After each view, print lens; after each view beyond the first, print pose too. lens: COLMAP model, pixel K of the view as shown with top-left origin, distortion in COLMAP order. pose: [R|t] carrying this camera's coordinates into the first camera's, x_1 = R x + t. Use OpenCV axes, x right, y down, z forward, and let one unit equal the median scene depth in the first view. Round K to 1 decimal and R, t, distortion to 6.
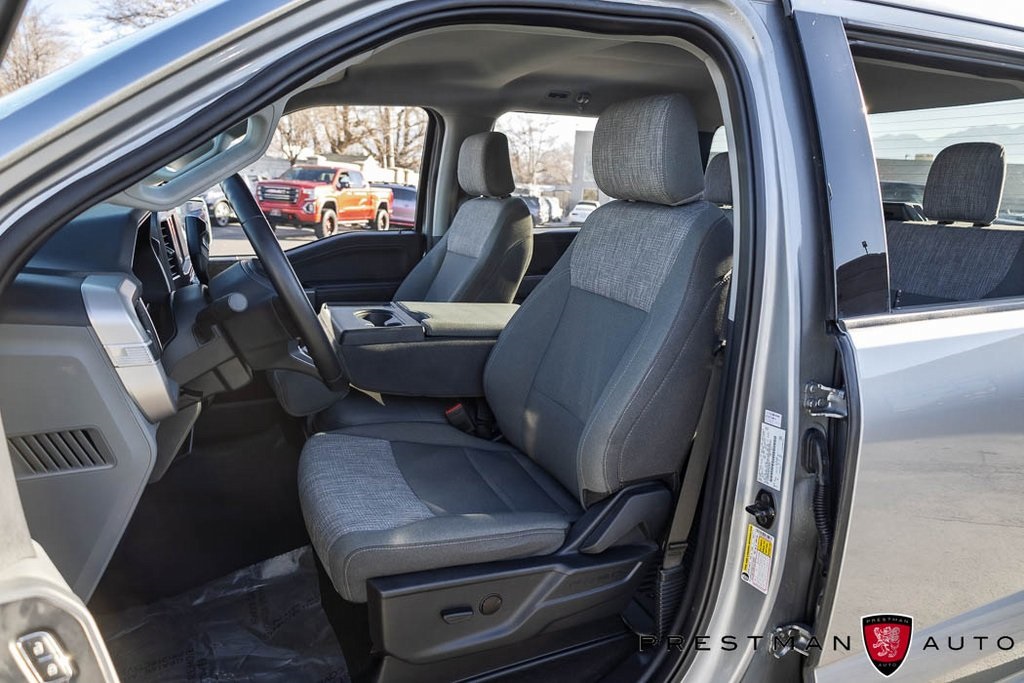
lens RADIAL K [[684.5, 0, 512.6], [0, 684.5, 339.3], [0, 0, 1]] dist [0.014050, -0.009050]
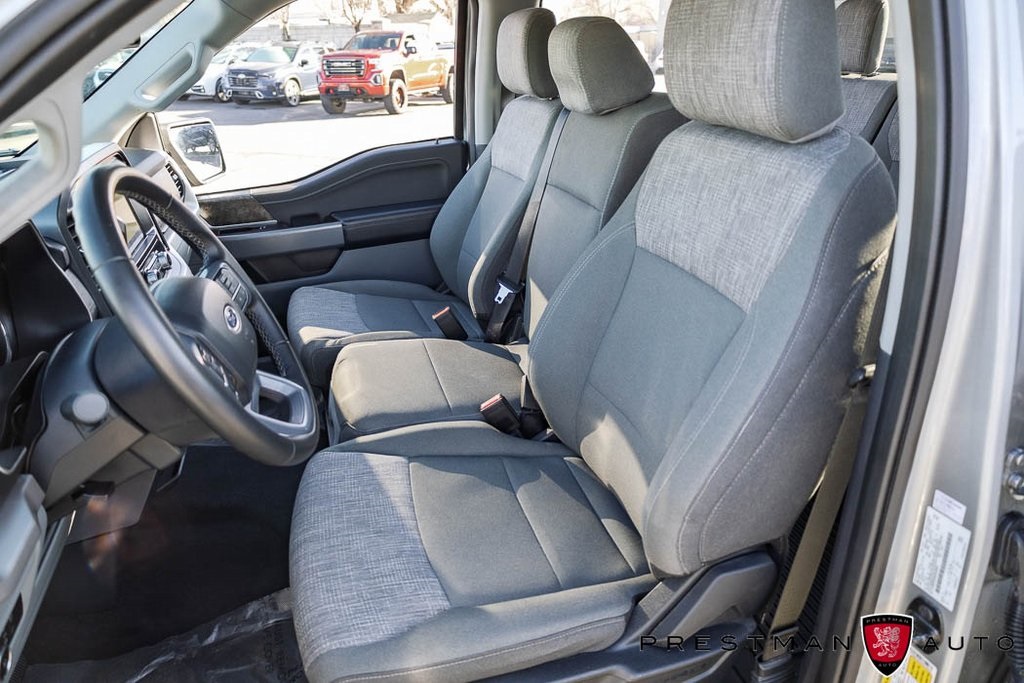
lens RADIAL K [[662.8, 0, 511.2], [0, 662.8, 332.4], [0, 0, 1]] dist [0.008186, 0.001405]
pose [[0.989540, -0.027306, -0.141654, 0.061768], [0.056482, 0.976866, 0.206259, -0.171271], [0.132745, -0.212103, 0.968190, 0.339006]]
